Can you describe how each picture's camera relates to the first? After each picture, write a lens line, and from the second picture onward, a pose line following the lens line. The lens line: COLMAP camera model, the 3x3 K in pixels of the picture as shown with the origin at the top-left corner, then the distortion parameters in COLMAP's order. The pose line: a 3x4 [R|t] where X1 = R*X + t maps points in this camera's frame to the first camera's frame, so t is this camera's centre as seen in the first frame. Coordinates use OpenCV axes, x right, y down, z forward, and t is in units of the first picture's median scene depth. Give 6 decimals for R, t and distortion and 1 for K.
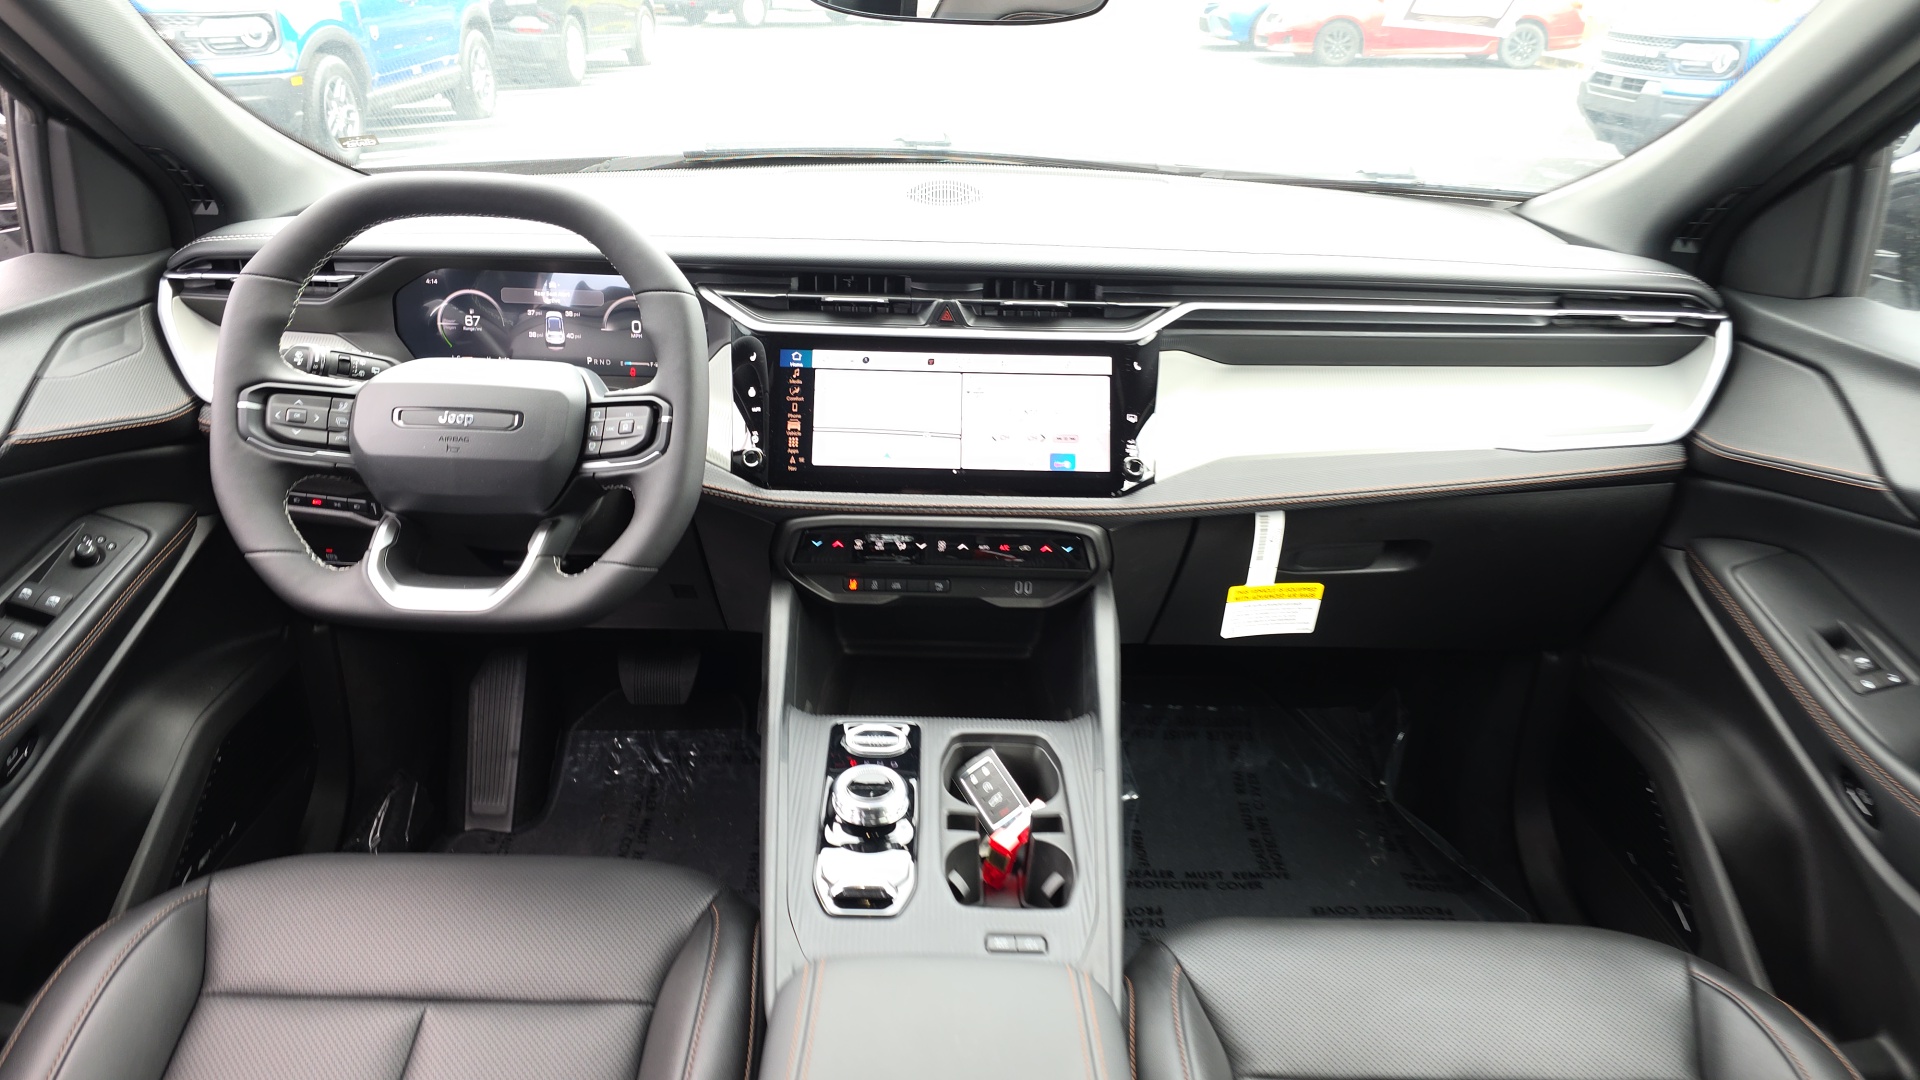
lens RADIAL K [[1276.6, 0, 923.3], [0, 1276.6, 528.3], [0, 0, 1]] dist [0.064356, -0.061826]
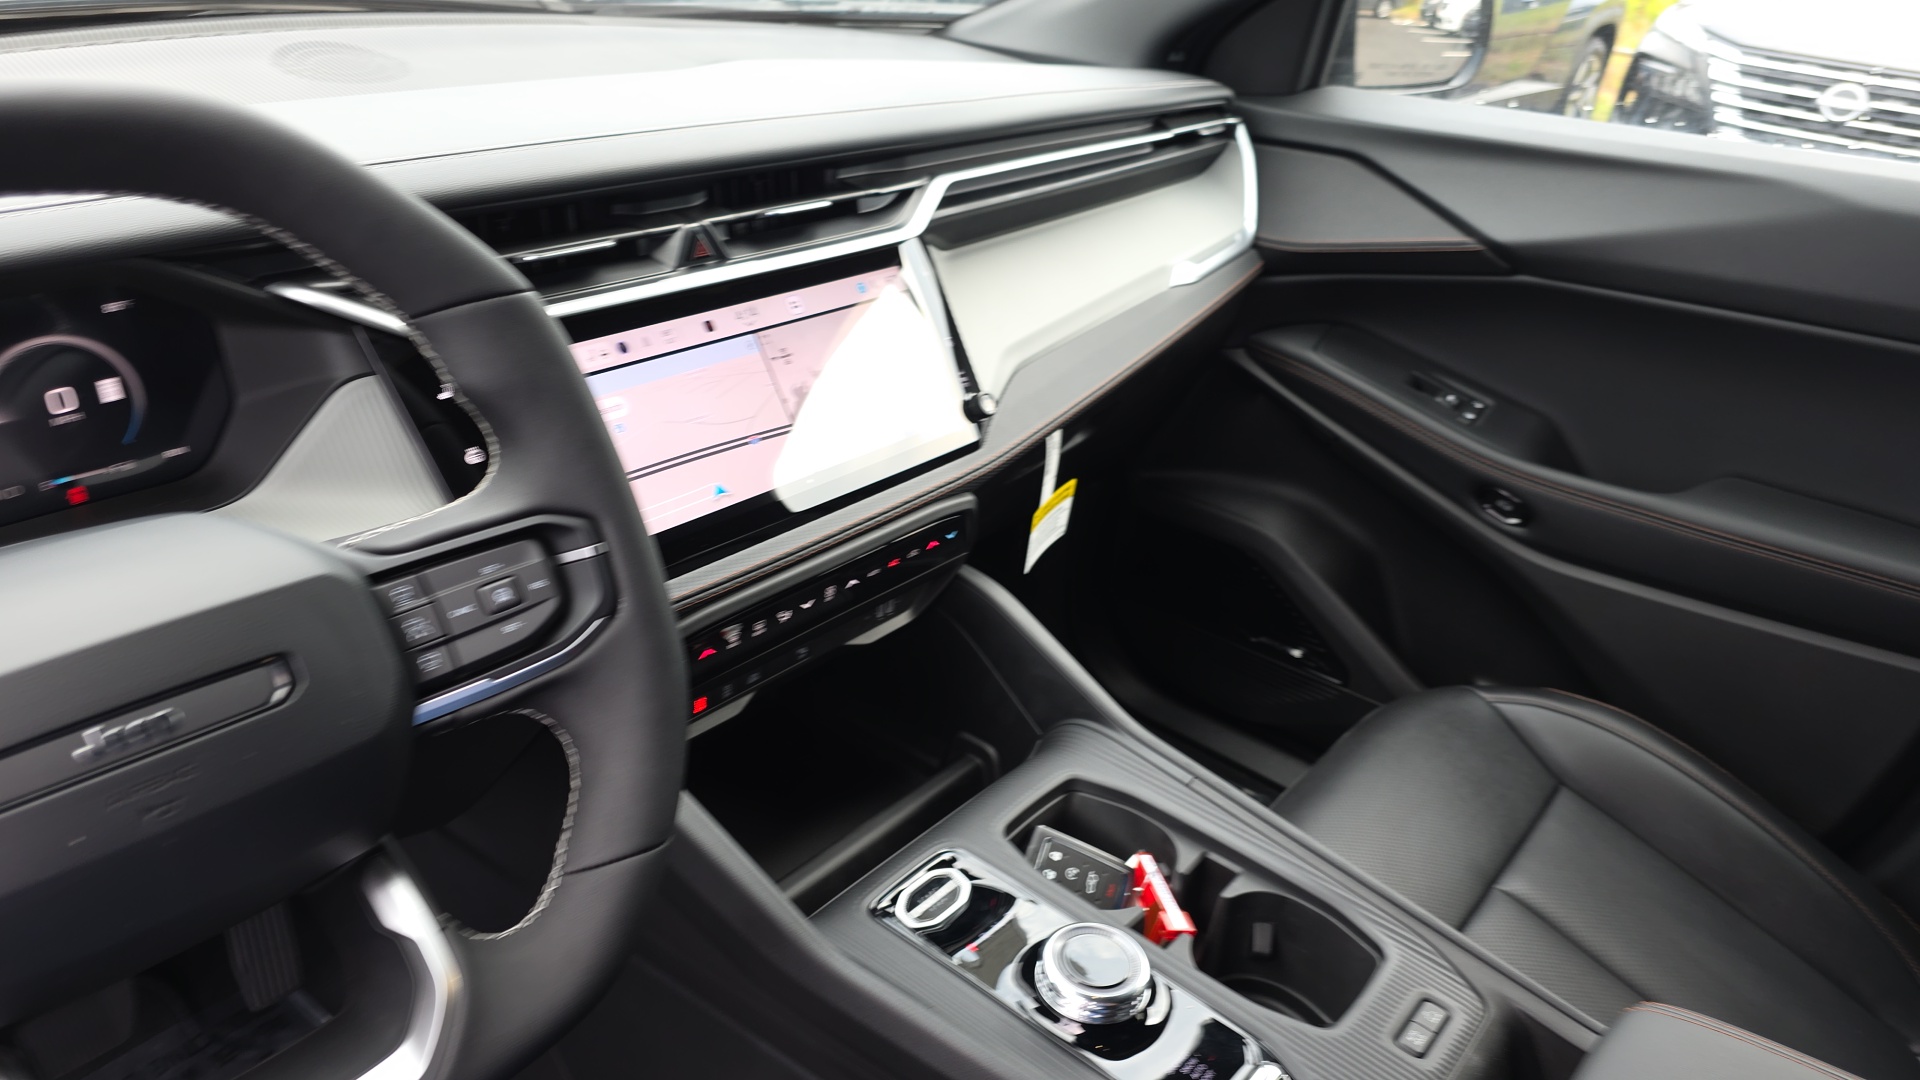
lens RADIAL K [[1305.3, 0, 994.5], [0, 1305.3, 552.2], [0, 0, 1]] dist [0.002875, -0.001592]
pose [[0.627703, -0.343904, 0.698369, -0.393773], [0.258168, 0.938318, 0.230020, -0.138508], [-0.734396, 0.035912, 0.677770, 0.471214]]
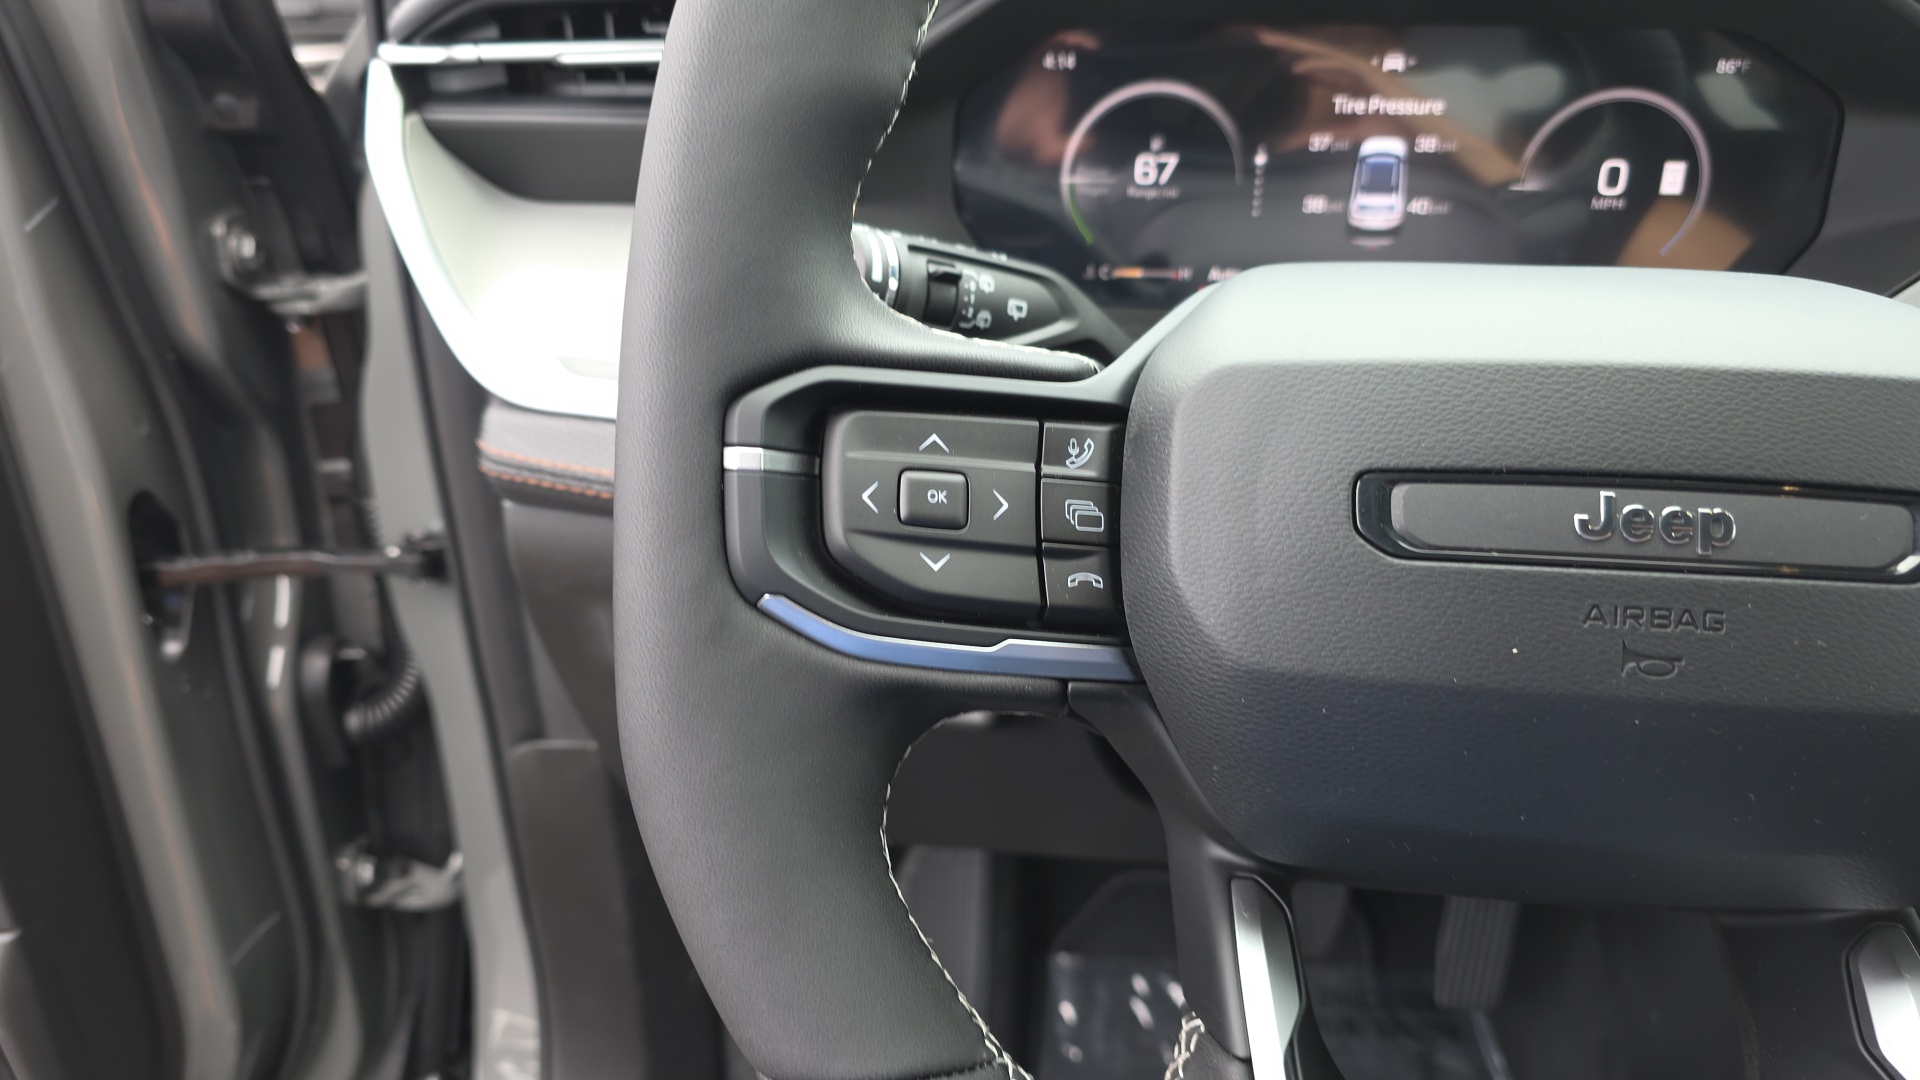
lens RADIAL K [[1356.3, 0, 948.8], [0, 1356.3, 547.0], [0, 0, 1]] dist [0.053386, -0.106183]
pose [[0.994556, 0.012920, -0.103397, -0.400968], [-0.006810, 0.998221, 0.059228, -0.082203], [0.103978, -0.058201, 0.992875, 0.650827]]
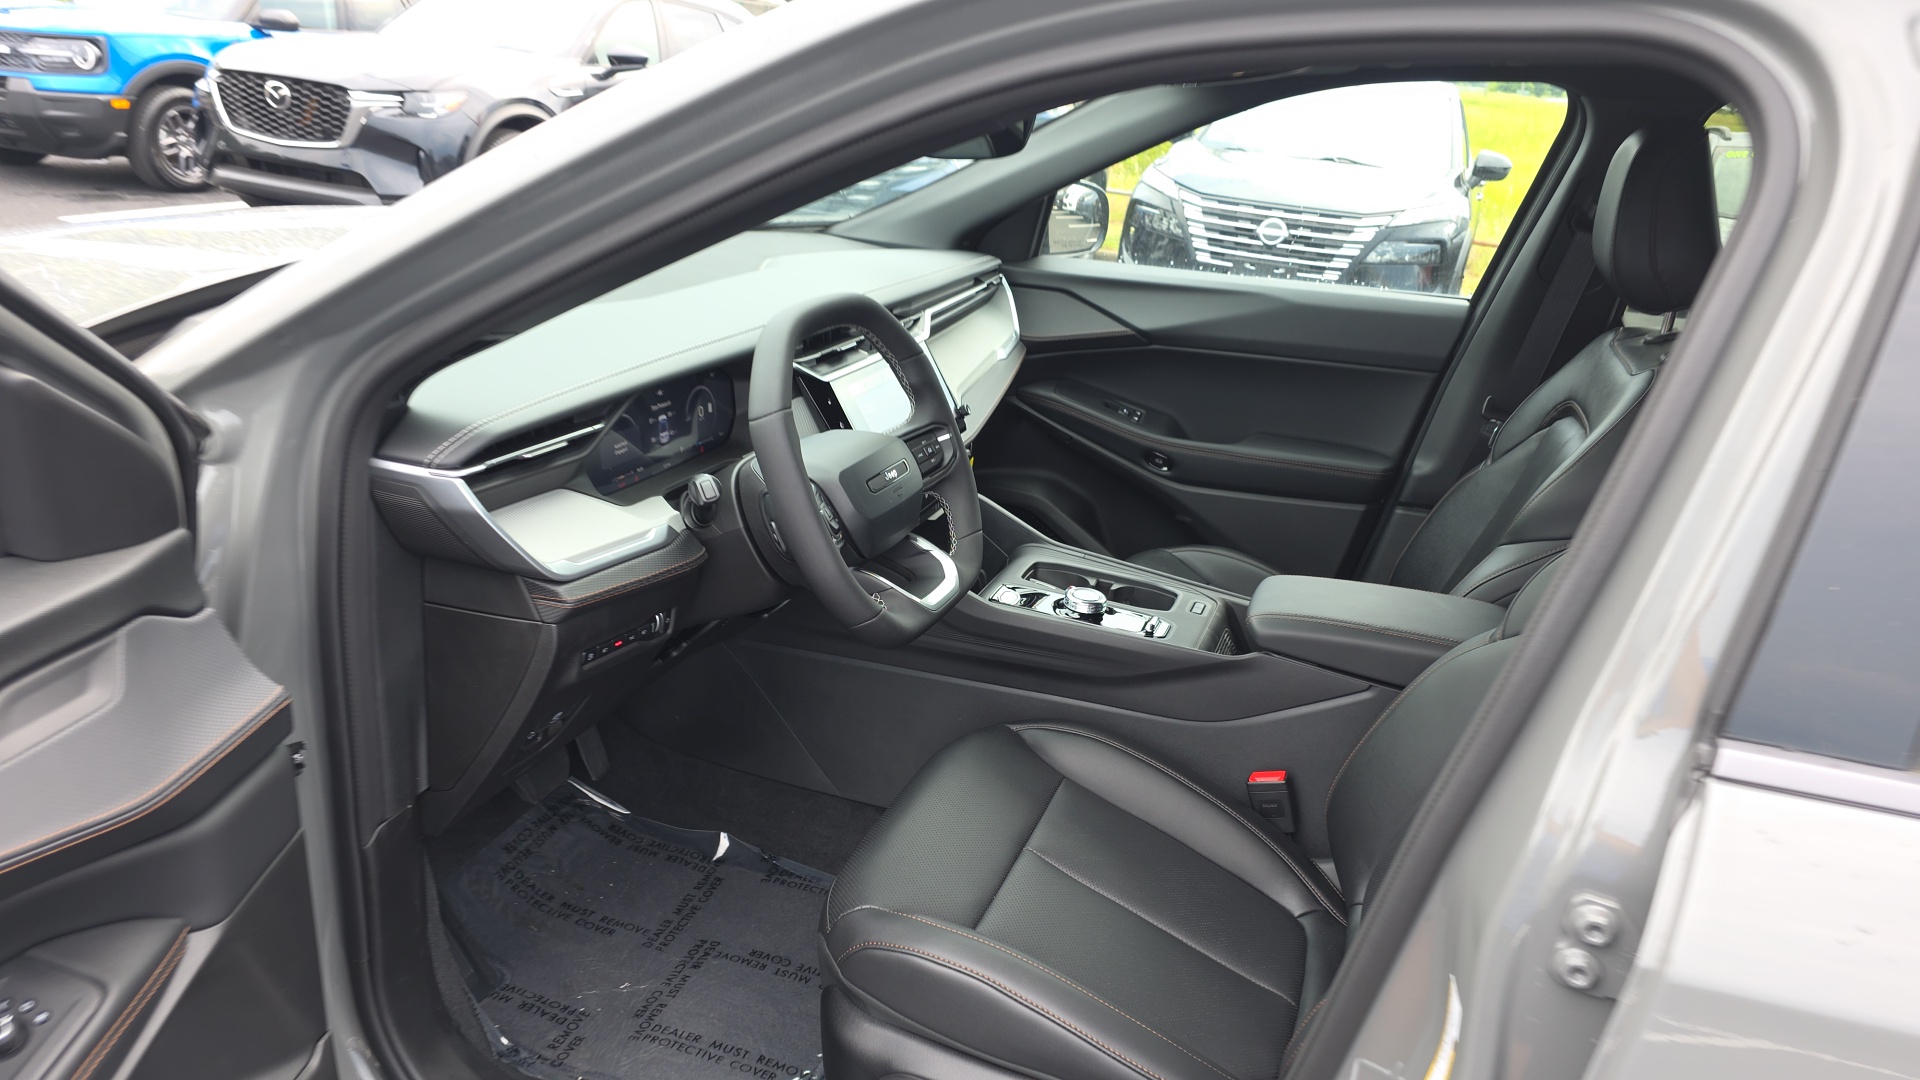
lens RADIAL K [[1245.7, 0, 957.9], [0, 1245.7, 574.3], [0, 0, 1]] dist [0.072513, -0.076572]
pose [[0.351098, -0.351721, 0.867769, -1.321247], [0.301396, 0.919895, 0.250904, -0.259683], [-0.886505, 0.173451, 0.428981, 0.338130]]
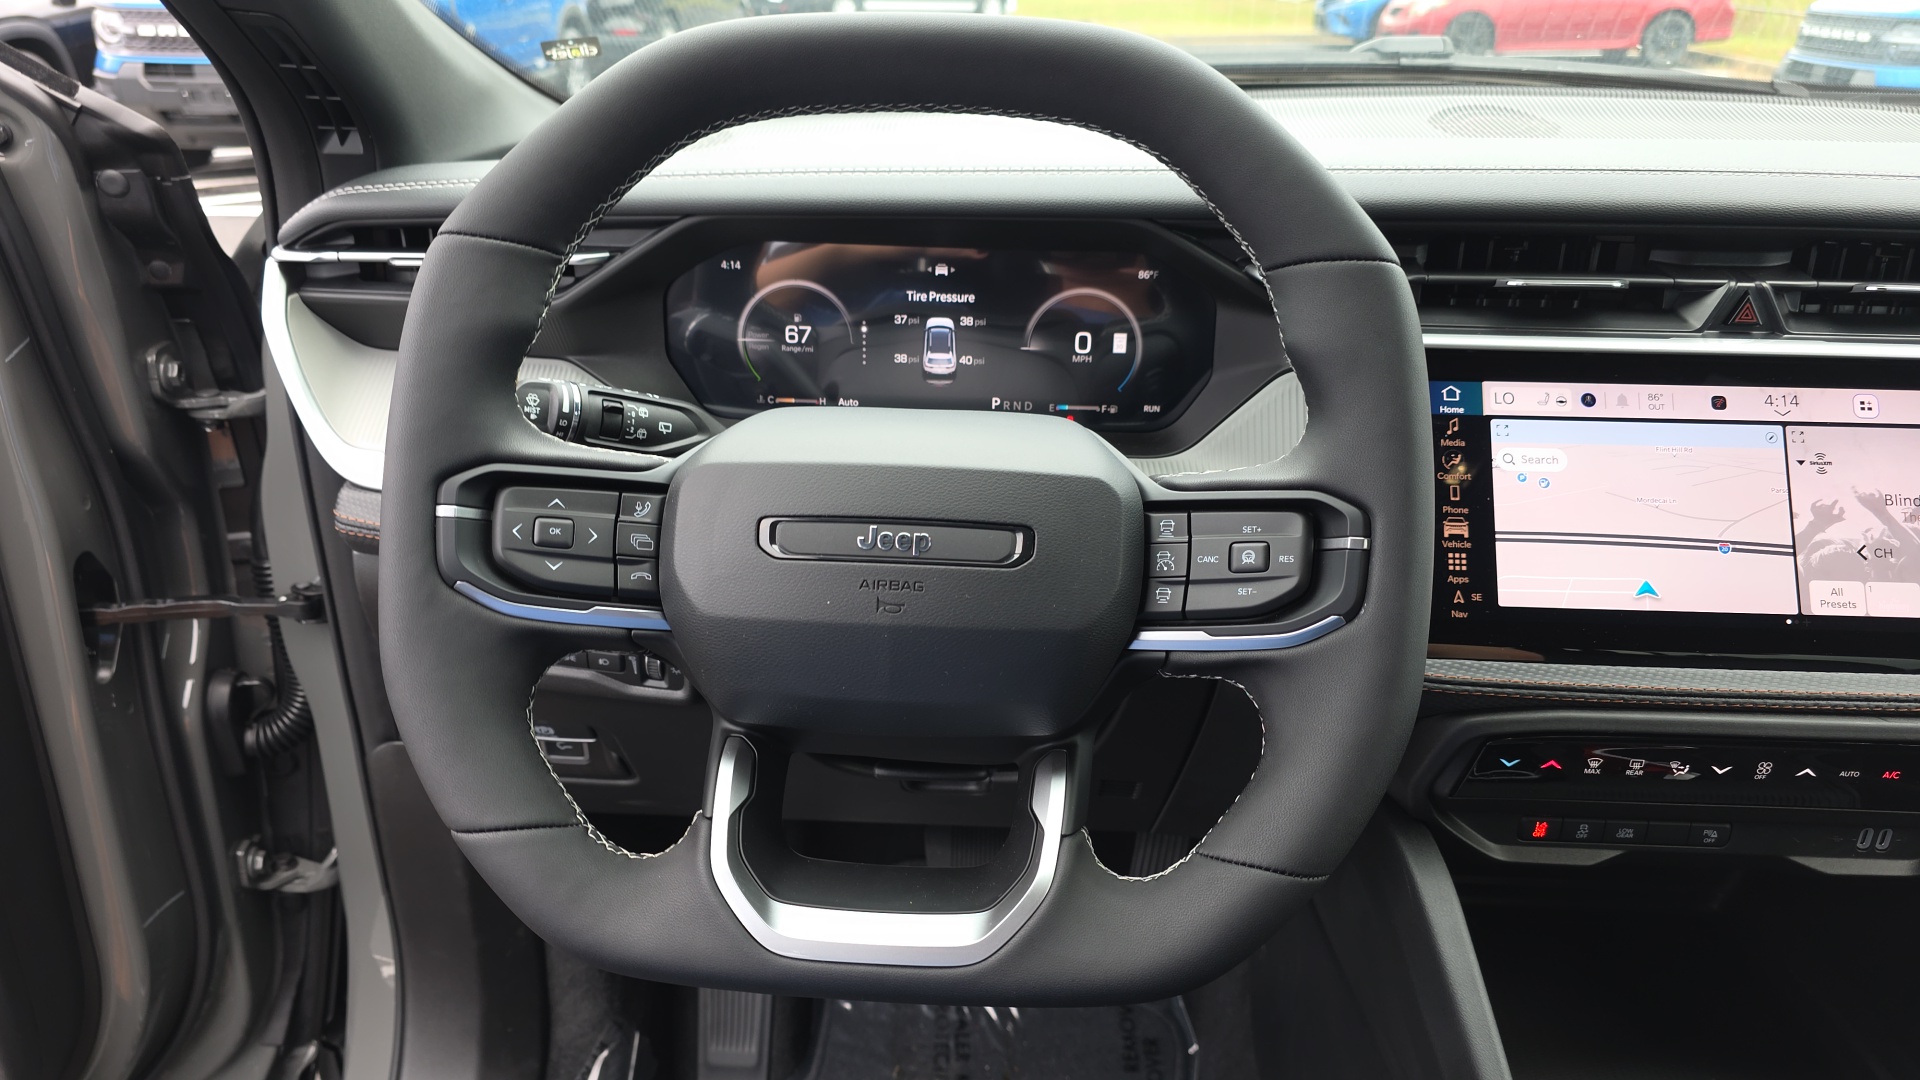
lens RADIAL K [[1313.4, 0, 954.7], [0, 1313.4, 551.6], [0, 0, 1]] dist [0.102808, -0.129514]
pose [[0.999076, 0.002101, -0.042929, -0.278371], [-0.002106, 0.999998, -0.000075, -0.070662], [0.042929, 0.000166, 0.999078, 0.455004]]
